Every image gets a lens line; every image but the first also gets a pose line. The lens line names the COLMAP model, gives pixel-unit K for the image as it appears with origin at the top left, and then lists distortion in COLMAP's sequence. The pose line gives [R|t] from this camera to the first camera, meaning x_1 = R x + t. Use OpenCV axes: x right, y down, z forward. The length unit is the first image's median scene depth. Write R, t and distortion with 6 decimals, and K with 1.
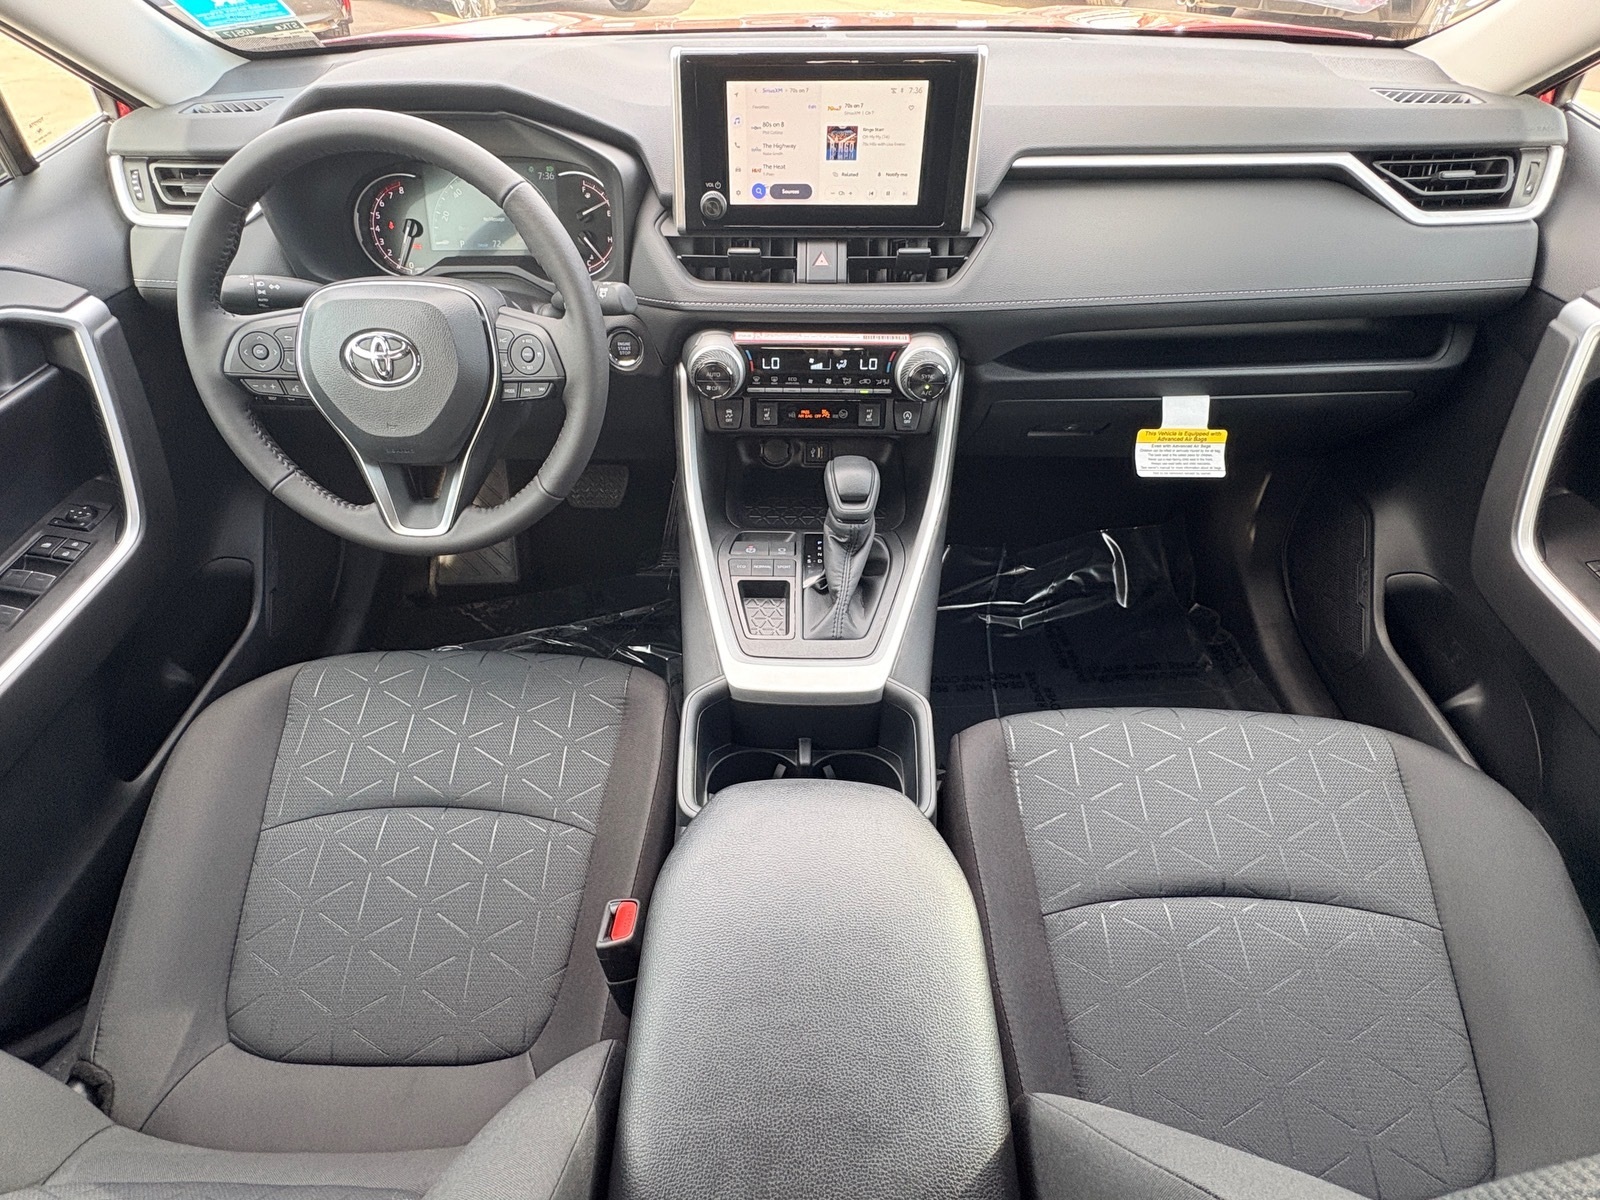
lens RADIAL K [[818.1, 0, 762.5], [0, 818.1, 592.5], [0, 0, 1]] dist [-0.006929, 0.003268]
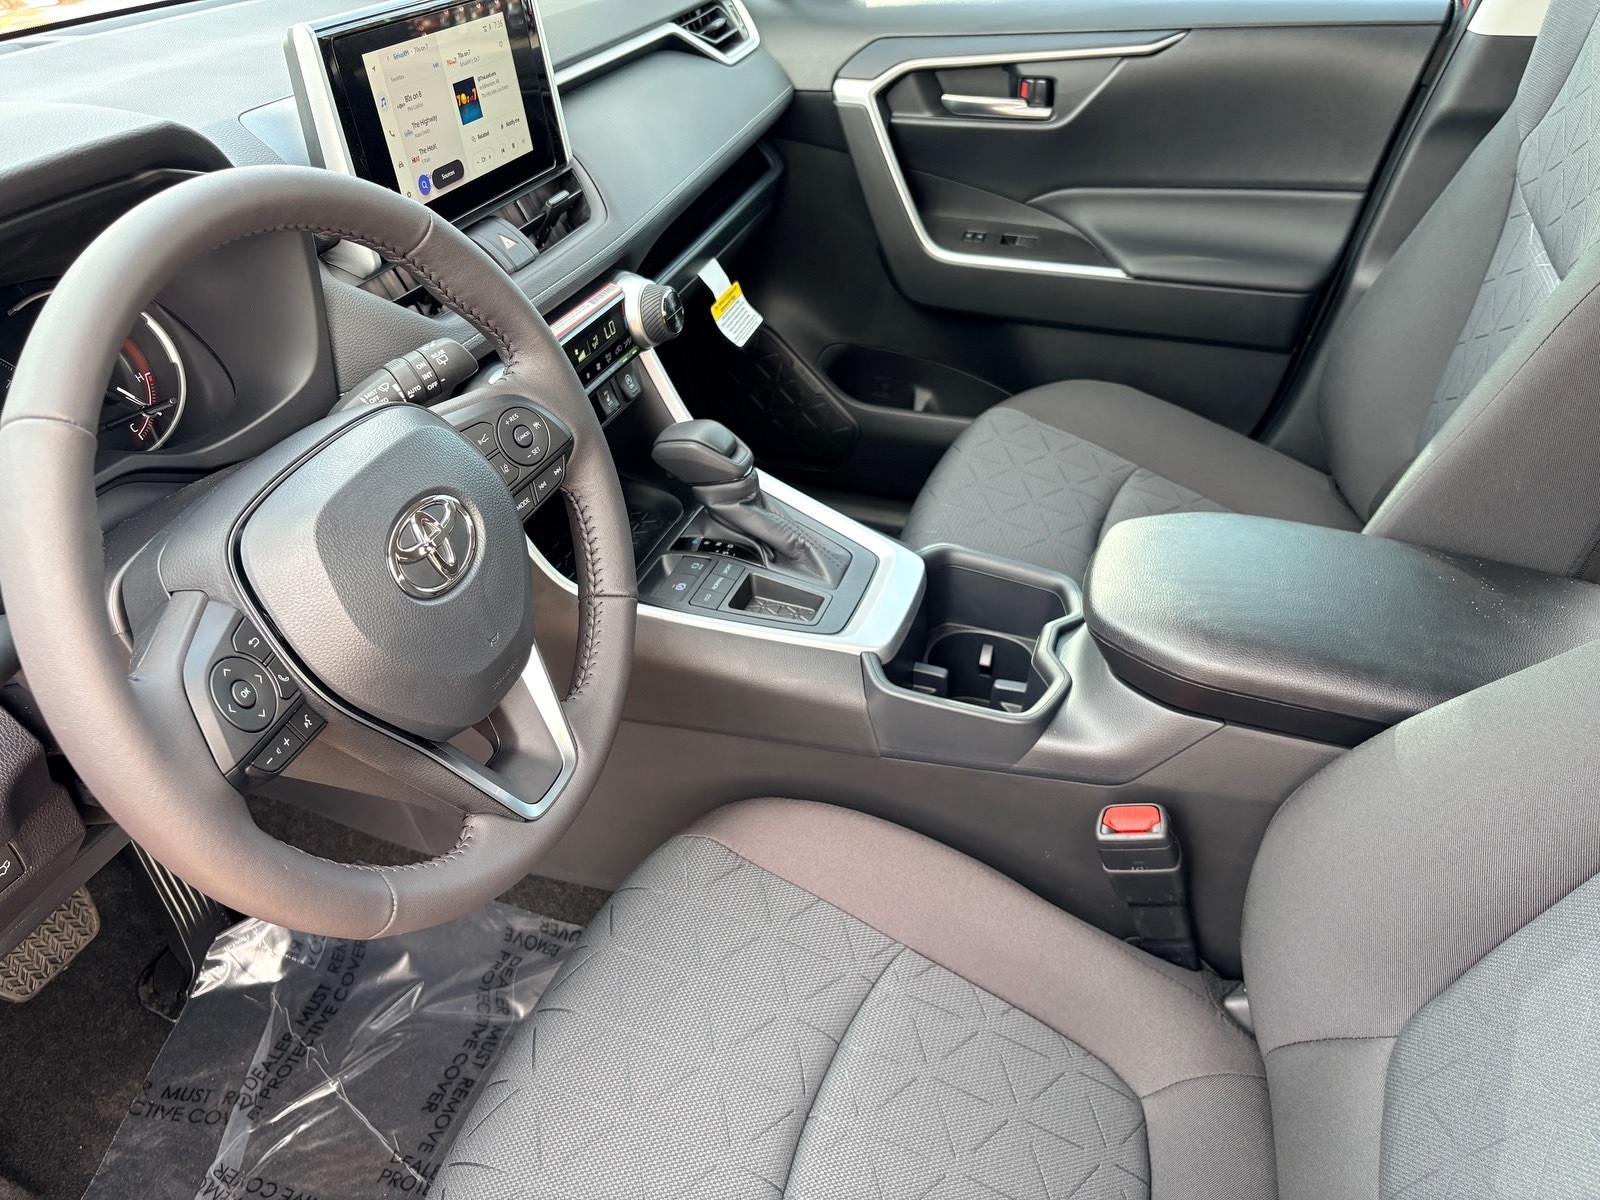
lens RADIAL K [[1226.8, 0, 800.1], [0, 1226.8, 602.2], [0, 0, 1]] dist [0.020434, -0.033205]
pose [[0.284572, -0.528883, 0.799564, -0.953452], [0.656239, 0.715469, 0.239696, -0.254776], [-0.698834, 0.456494, 0.550676, 0.311160]]
